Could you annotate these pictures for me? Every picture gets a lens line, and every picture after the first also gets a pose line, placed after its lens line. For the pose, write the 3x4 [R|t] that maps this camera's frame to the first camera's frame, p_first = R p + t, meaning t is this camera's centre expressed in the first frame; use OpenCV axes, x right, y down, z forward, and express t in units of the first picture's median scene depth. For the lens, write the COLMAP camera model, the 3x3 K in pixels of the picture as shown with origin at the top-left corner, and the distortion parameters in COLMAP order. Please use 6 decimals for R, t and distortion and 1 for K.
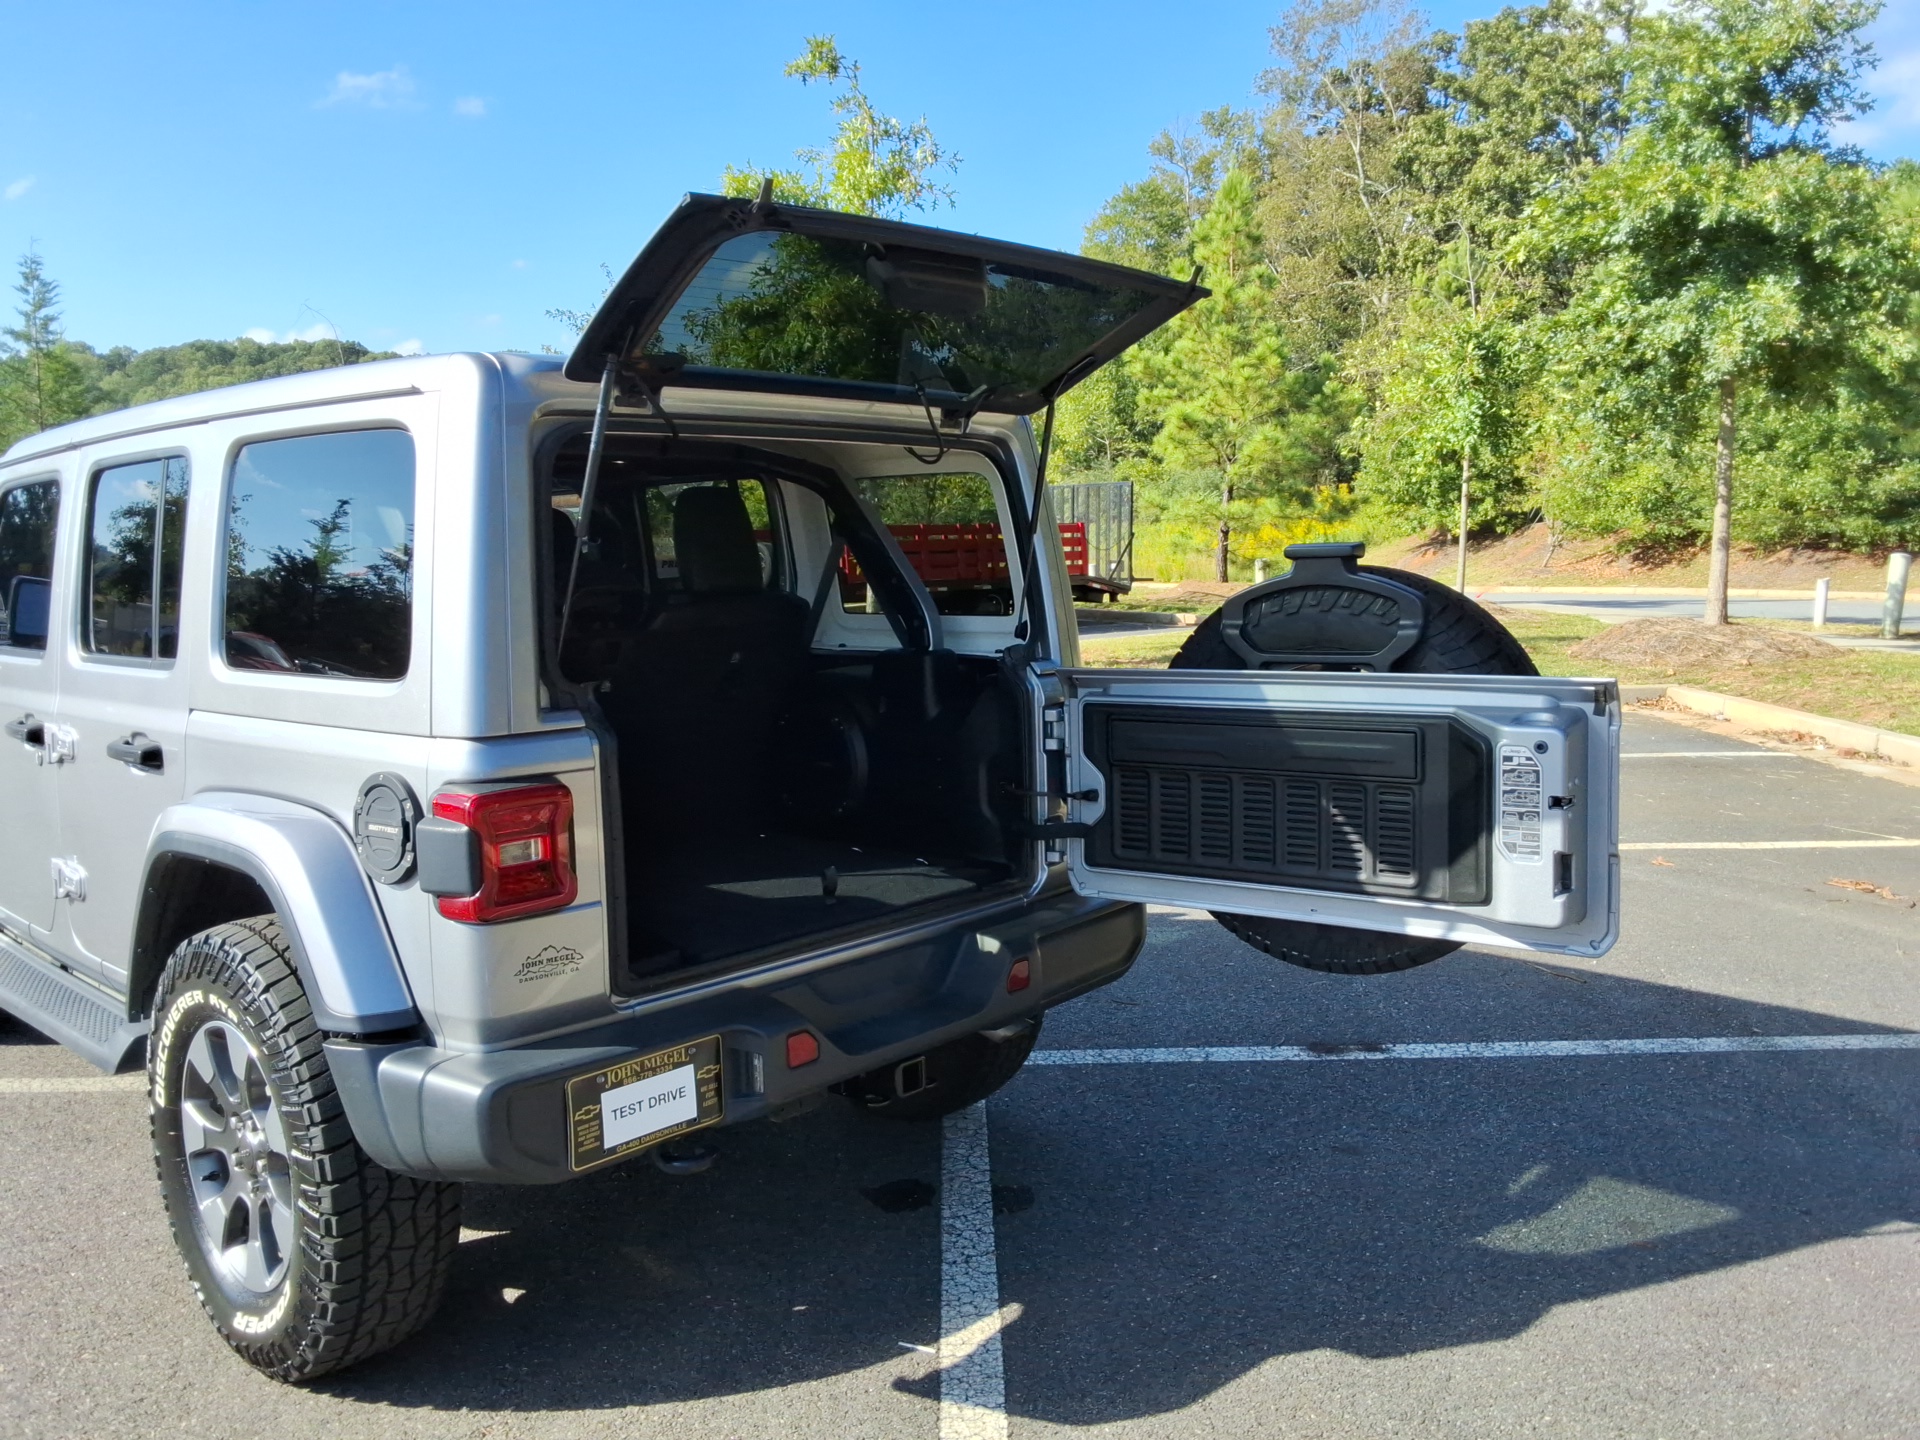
lens RADIAL K [[1544.9, 0, 963.3], [0, 1544.9, 700.5], [0, 0, 1]] dist [0.108484, -0.158499]
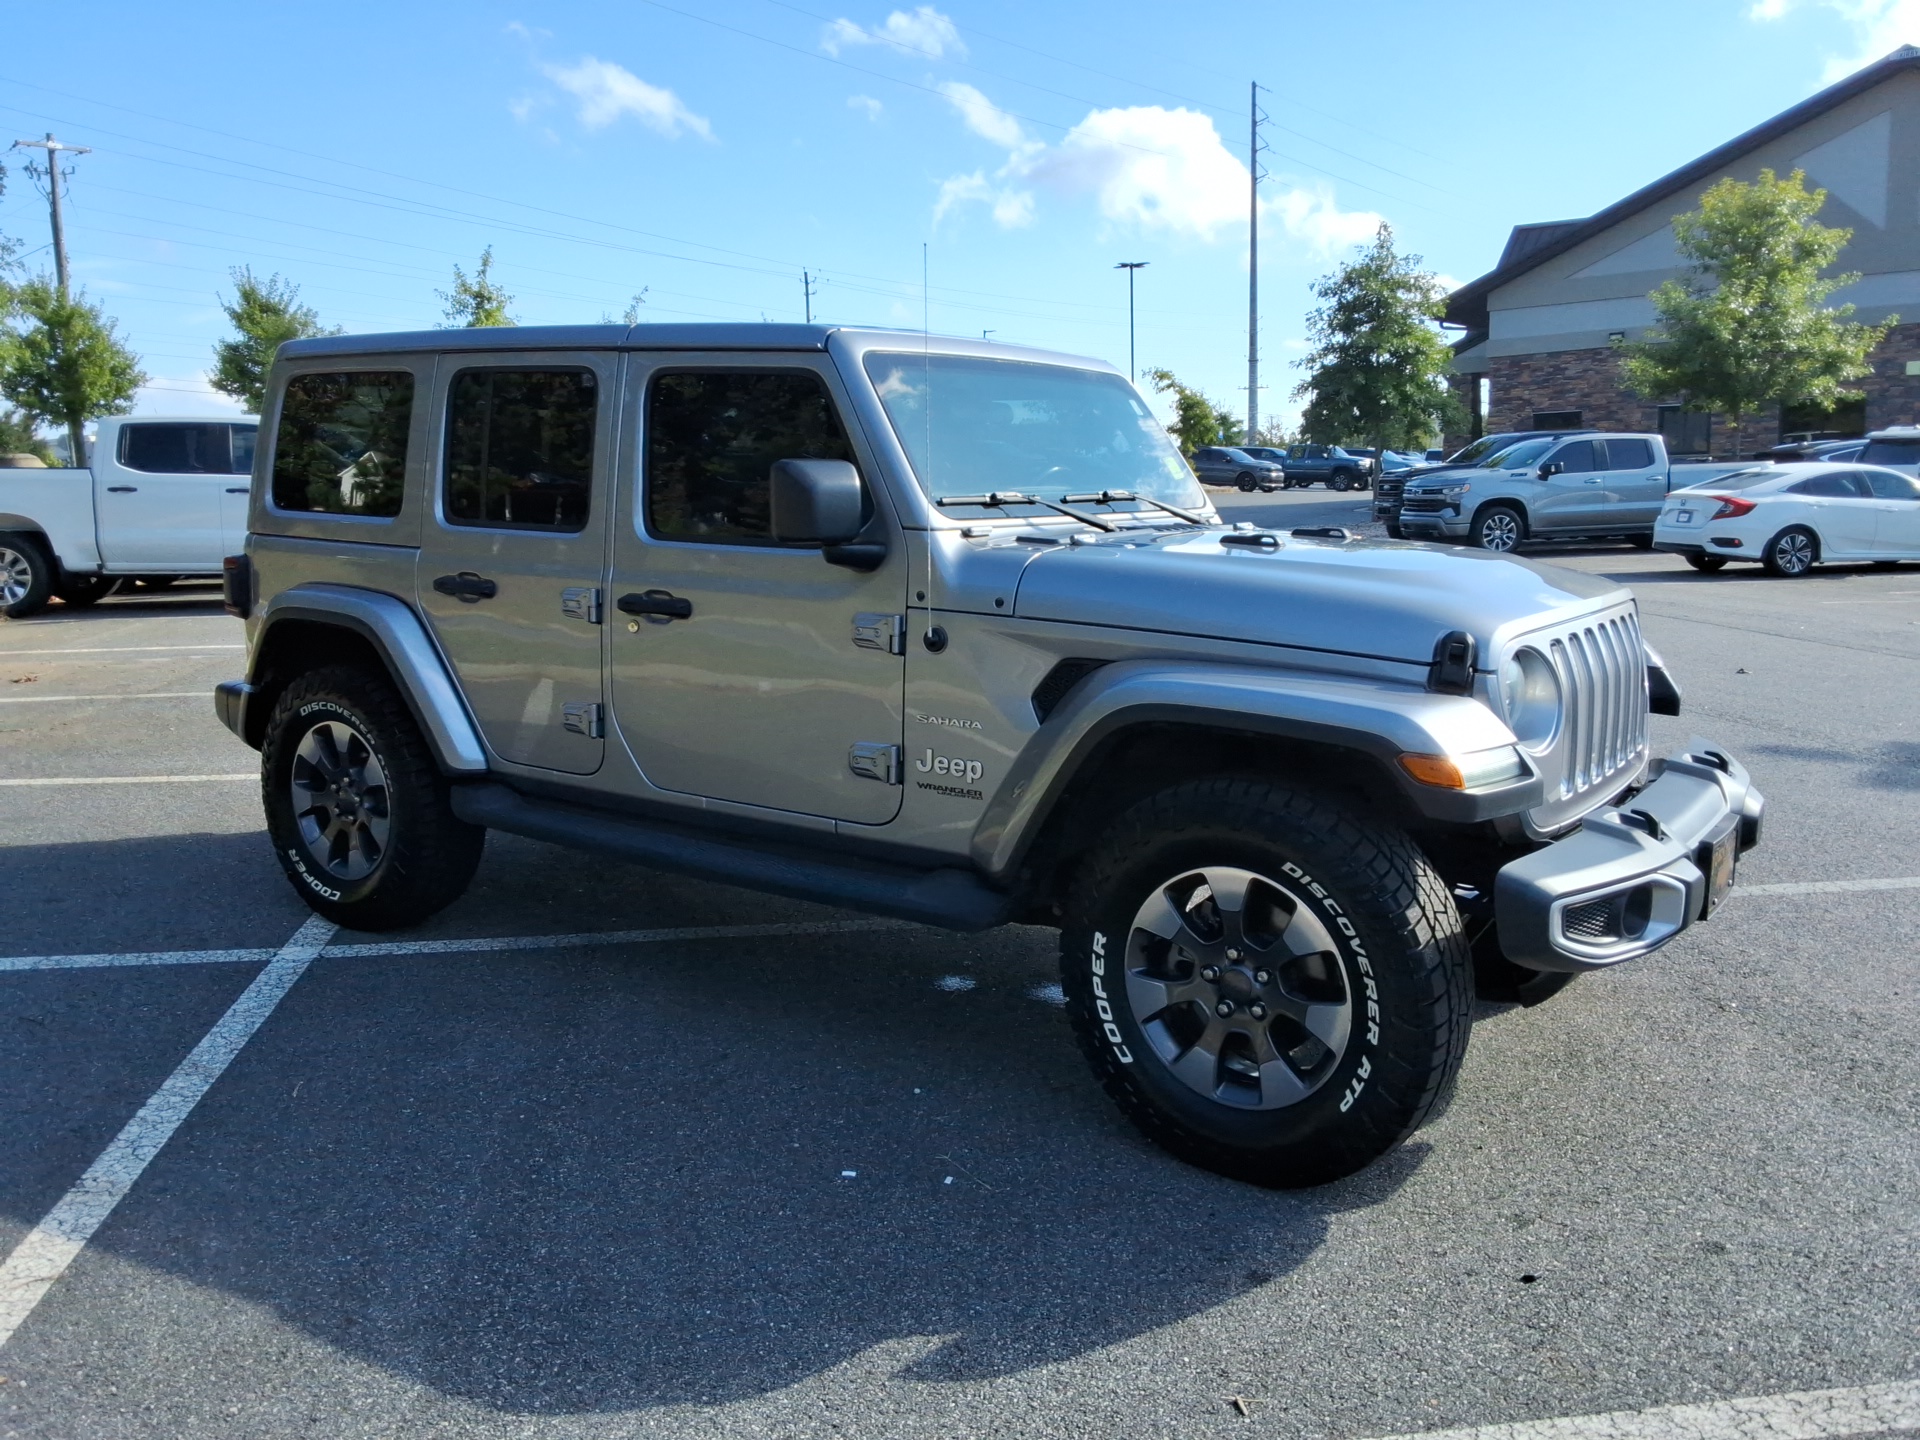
lens RADIAL K [[1544.9, 0, 969.1], [0, 1544.9, 710.3], [0, 0, 1]] dist [0.108484, -0.158499]
pose [[-0.989534, 0.036230, -0.139679, -0.394610], [-0.002142, 0.964173, 0.265267, -0.260625], [0.144285, 0.262790, -0.954004, 2.644292]]
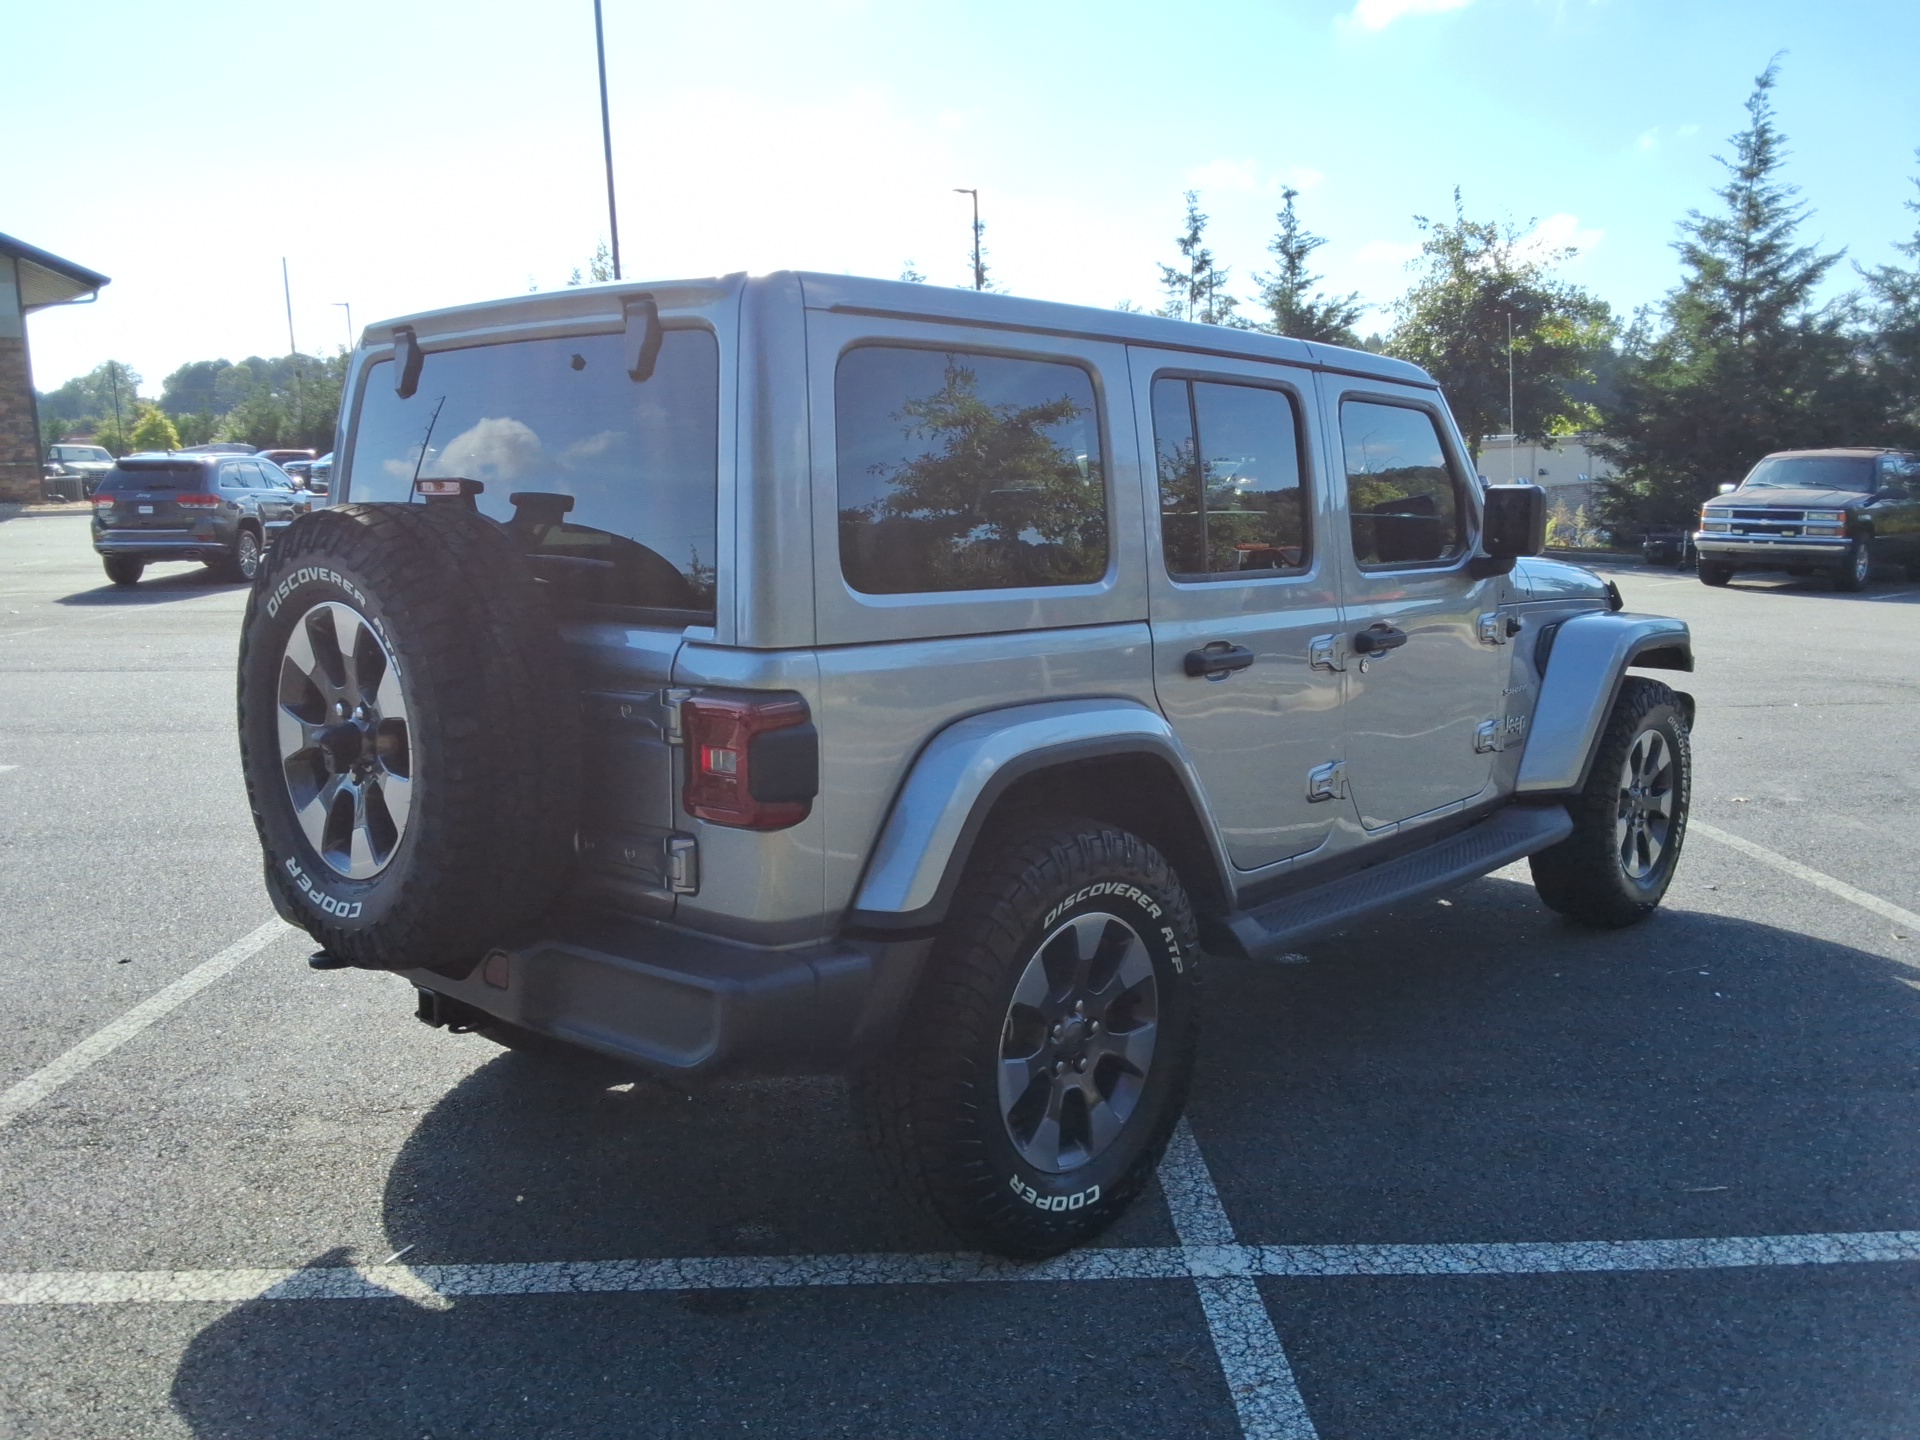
lens RADIAL K [[1544.9, 0, 988.4], [0, 1544.9, 703.9], [0, 0, 1]] dist [0.108484, -0.158499]
pose [[0.018048, 0.154548, -0.987820, 0.809899], [-0.104654, 0.982846, 0.151857, -0.119860], [0.994345, 0.100638, 0.033912, 1.130333]]
